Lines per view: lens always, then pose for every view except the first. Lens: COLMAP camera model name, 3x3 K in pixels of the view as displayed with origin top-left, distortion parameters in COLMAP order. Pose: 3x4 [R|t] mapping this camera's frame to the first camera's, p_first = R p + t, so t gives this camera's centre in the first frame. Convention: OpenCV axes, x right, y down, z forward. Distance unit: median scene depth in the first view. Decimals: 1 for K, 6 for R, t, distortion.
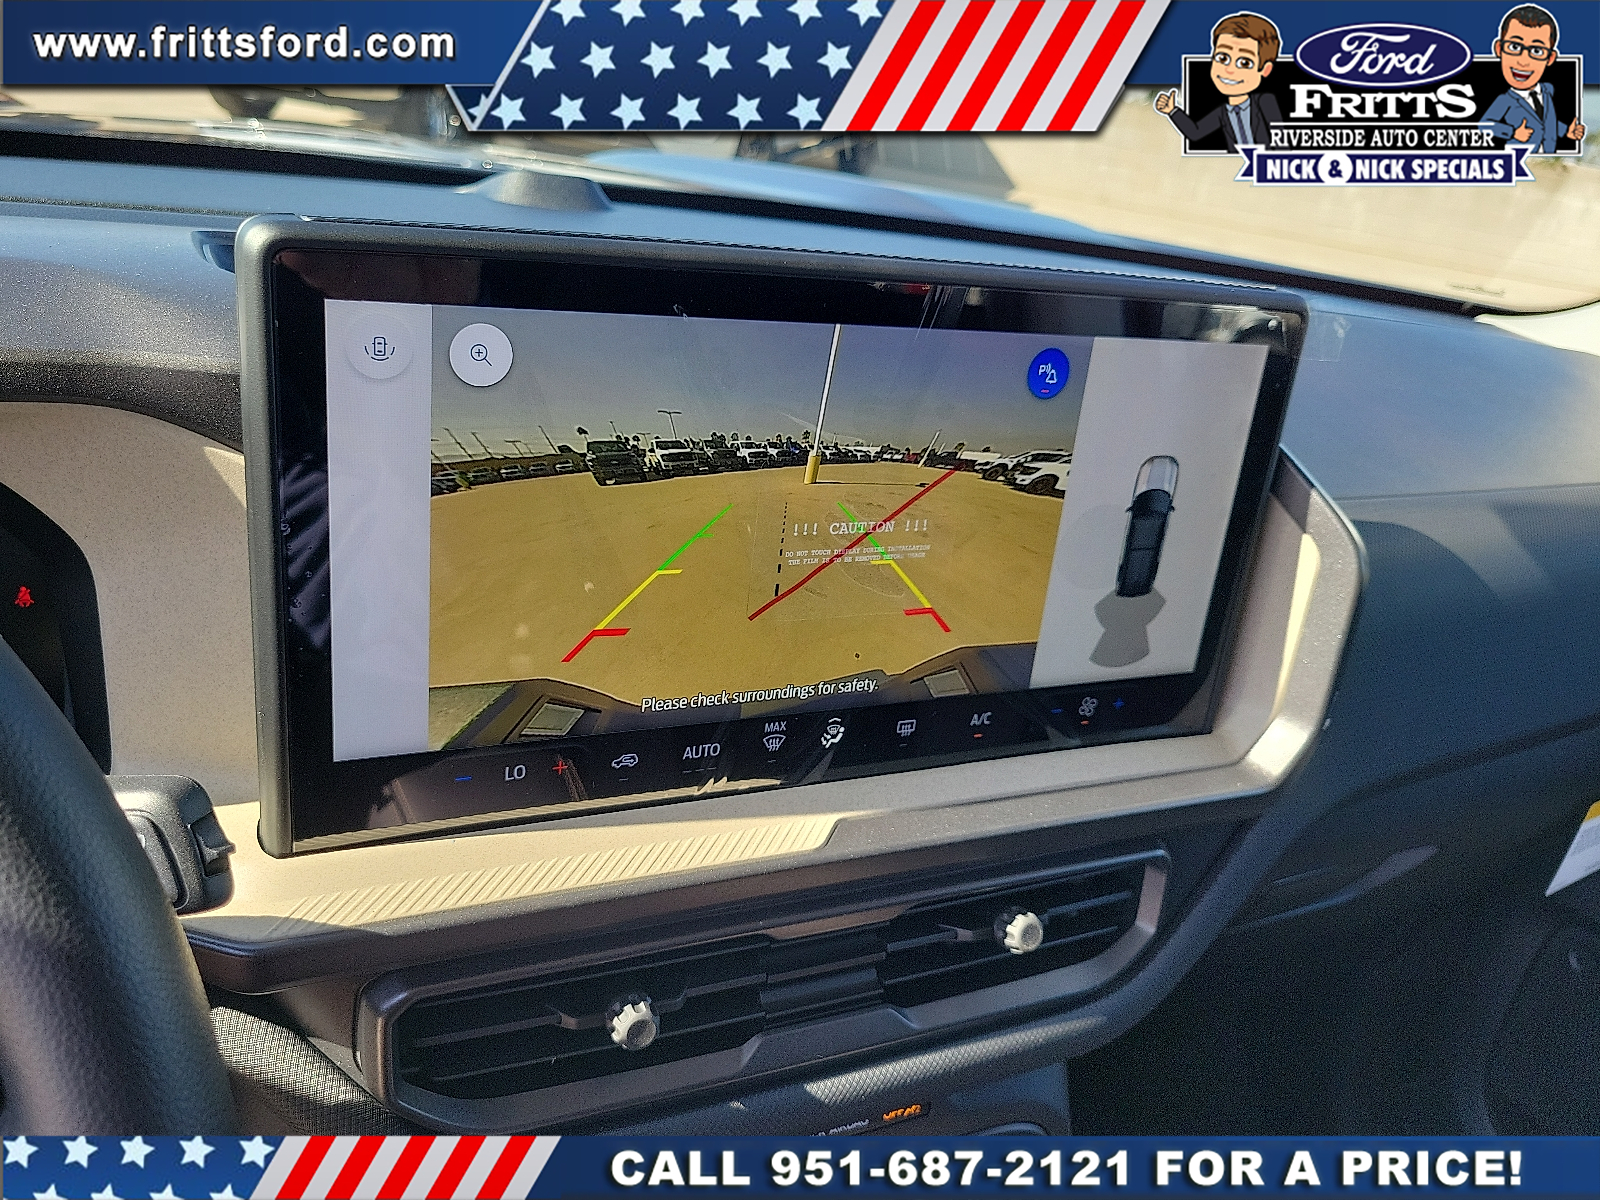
lens RADIAL K [[1214.6, 0, 786.9], [0, 1214.6, 607.6], [0, 0, 1]] dist [0.010076, 0.000712]
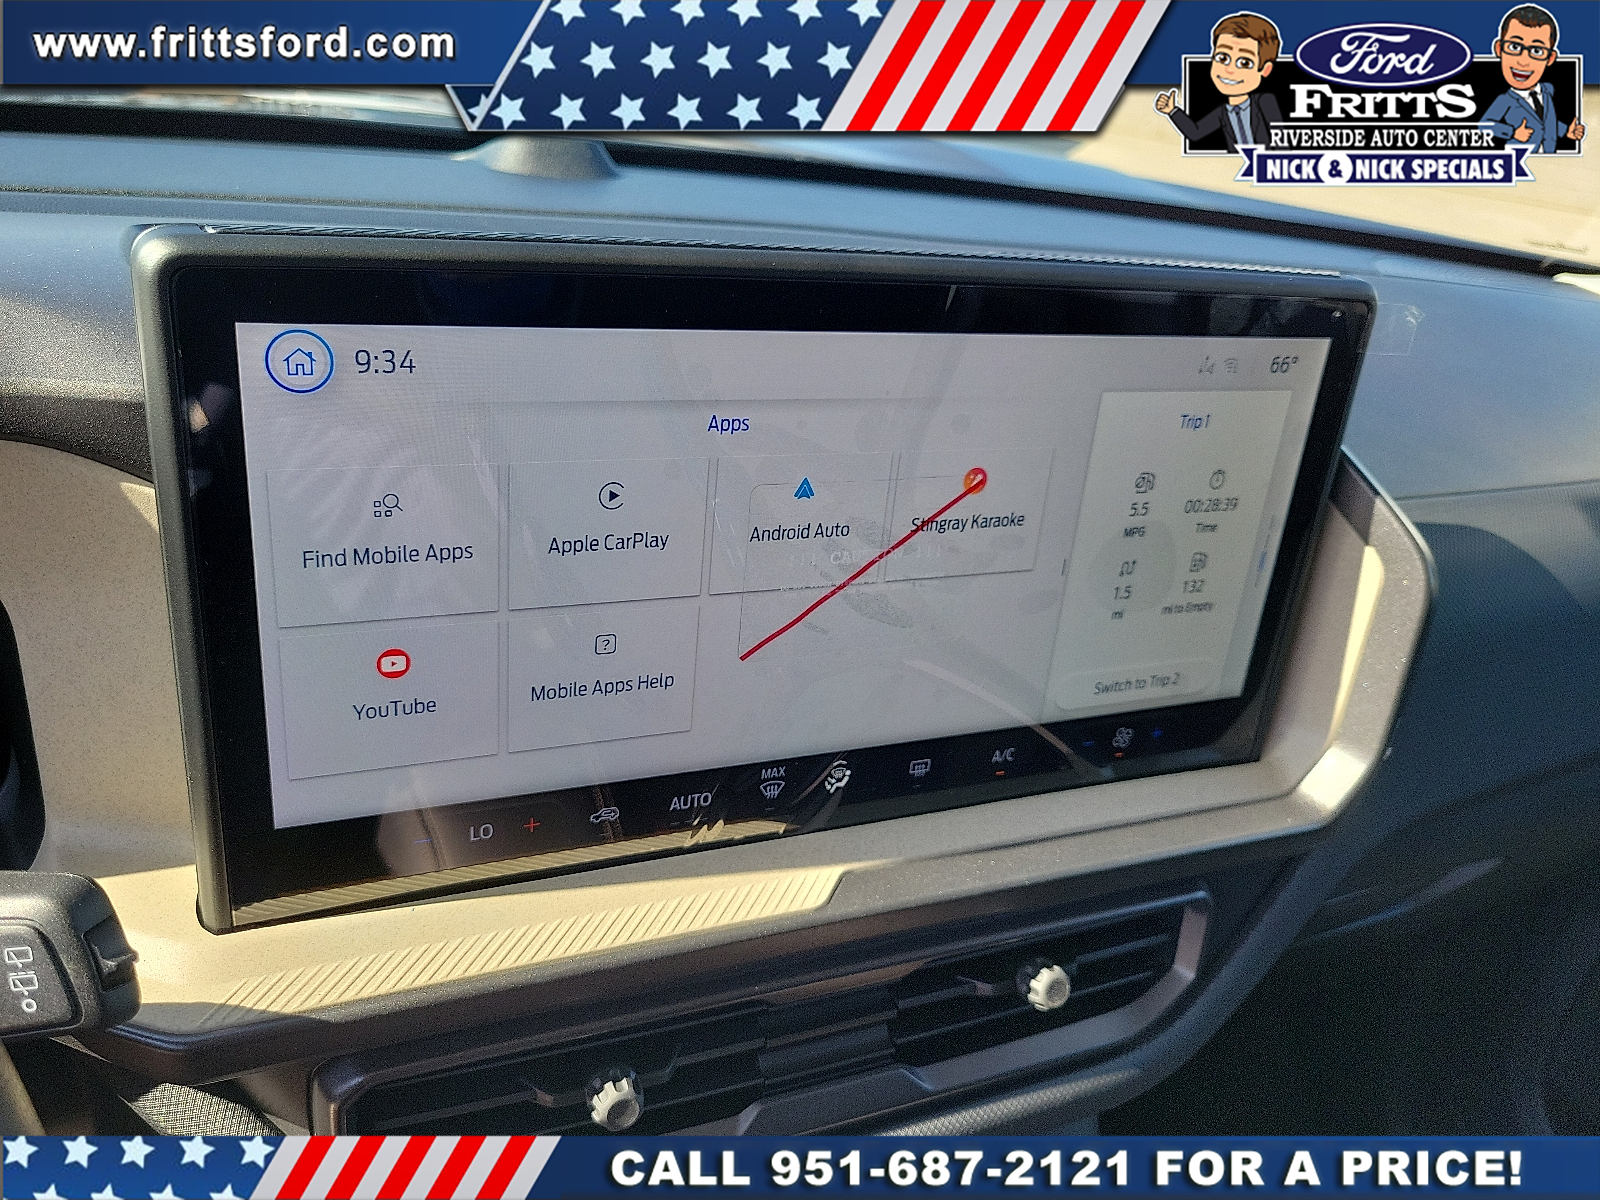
lens RADIAL K [[1208.5, 0, 800.0], [0, 1208.5, 600.0], [0, 0, 1]] dist [0.003923, 0.004739]
pose [[0.999526, -0.000156, -0.030784, 0.036911], [0.001501, 0.999045, 0.043678, -0.067200], [0.030748, -0.043704, 0.998571, 0.100946]]
